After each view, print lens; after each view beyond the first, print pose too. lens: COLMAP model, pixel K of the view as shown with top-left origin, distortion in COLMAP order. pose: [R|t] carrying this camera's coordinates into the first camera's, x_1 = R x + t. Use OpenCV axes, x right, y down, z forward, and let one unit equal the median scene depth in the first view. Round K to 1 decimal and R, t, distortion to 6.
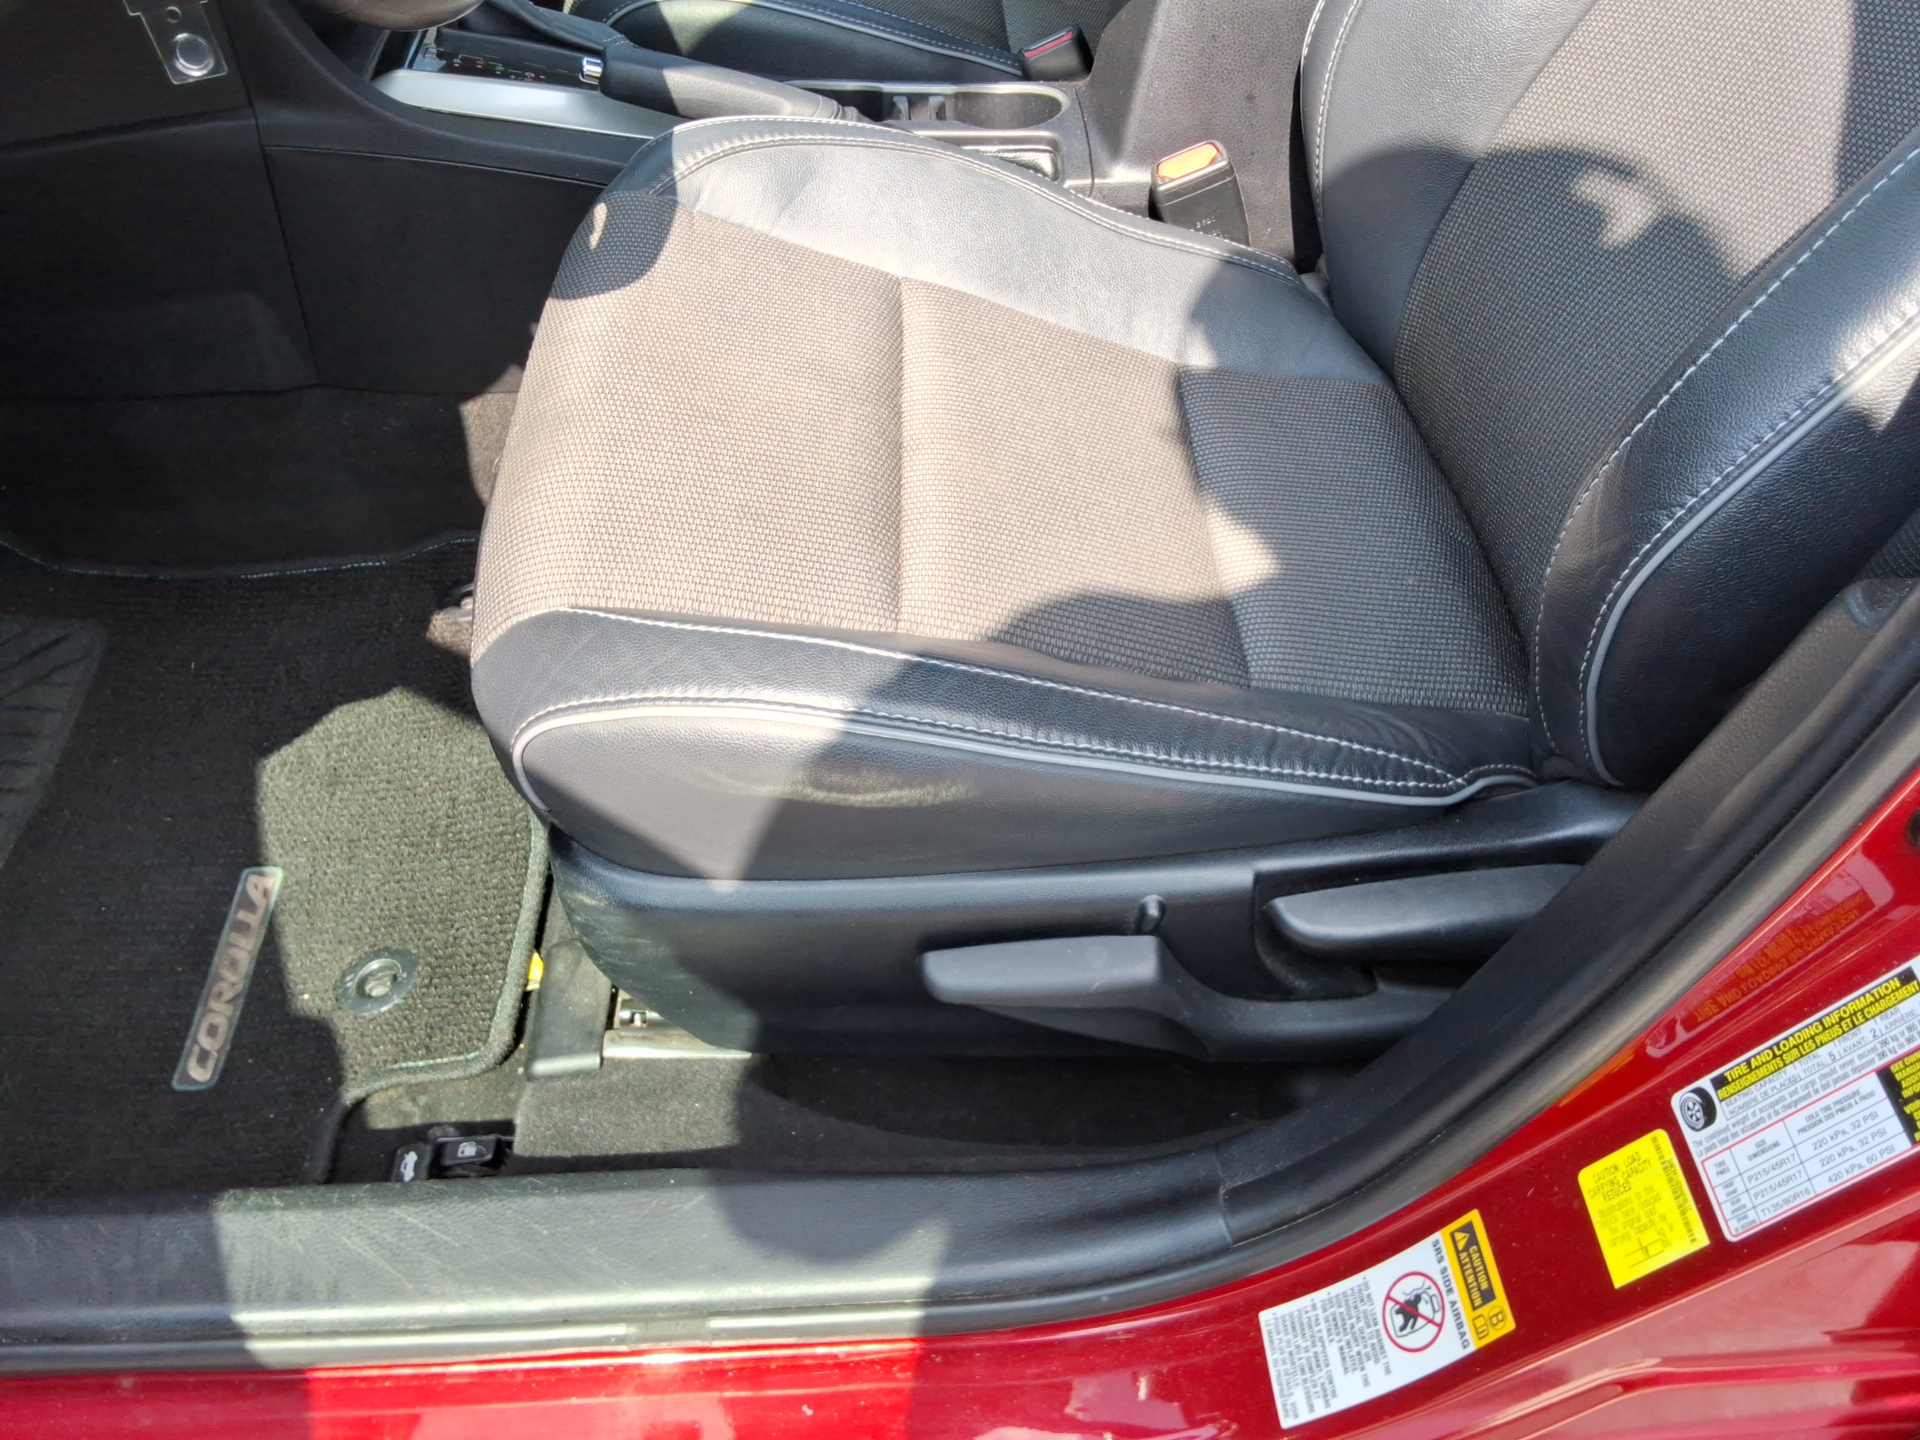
lens RADIAL K [[1548.0, 0, 958.1], [0, 1548.0, 705.5], [0, 0, 1]] dist [0.102314, -0.158547]
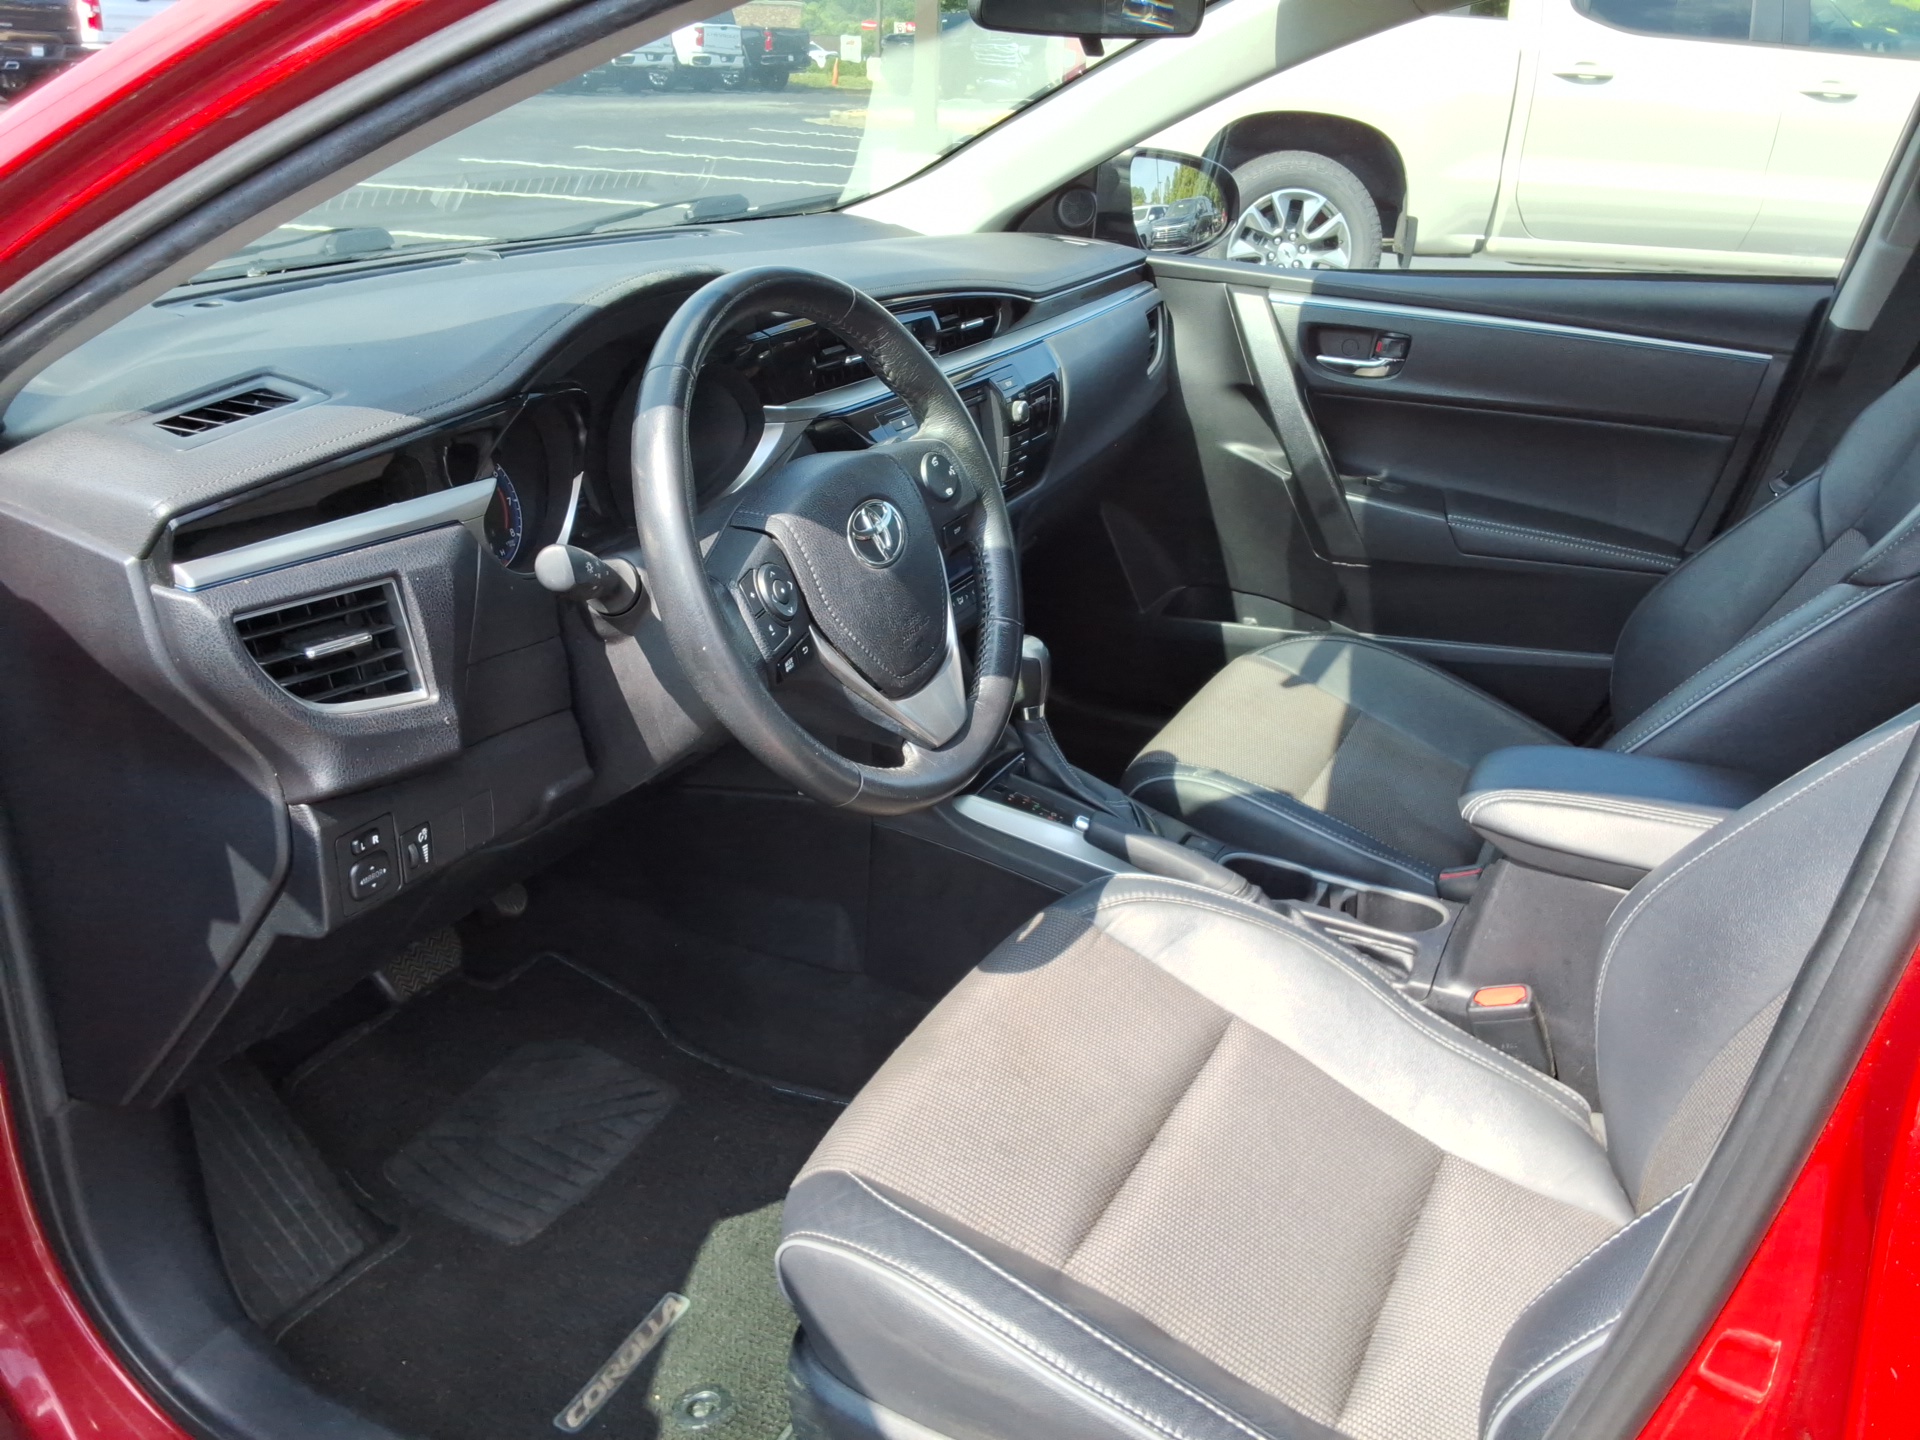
lens RADIAL K [[1548.0, 0, 961.4], [0, 1548.0, 705.5], [0, 0, 1]] dist [0.102314, -0.158547]
pose [[0.866127, 0.185653, -0.464067, 0.332426], [-0.348647, 0.889690, -0.294783, -0.040810], [0.358148, 0.417115, 0.835311, -0.302670]]
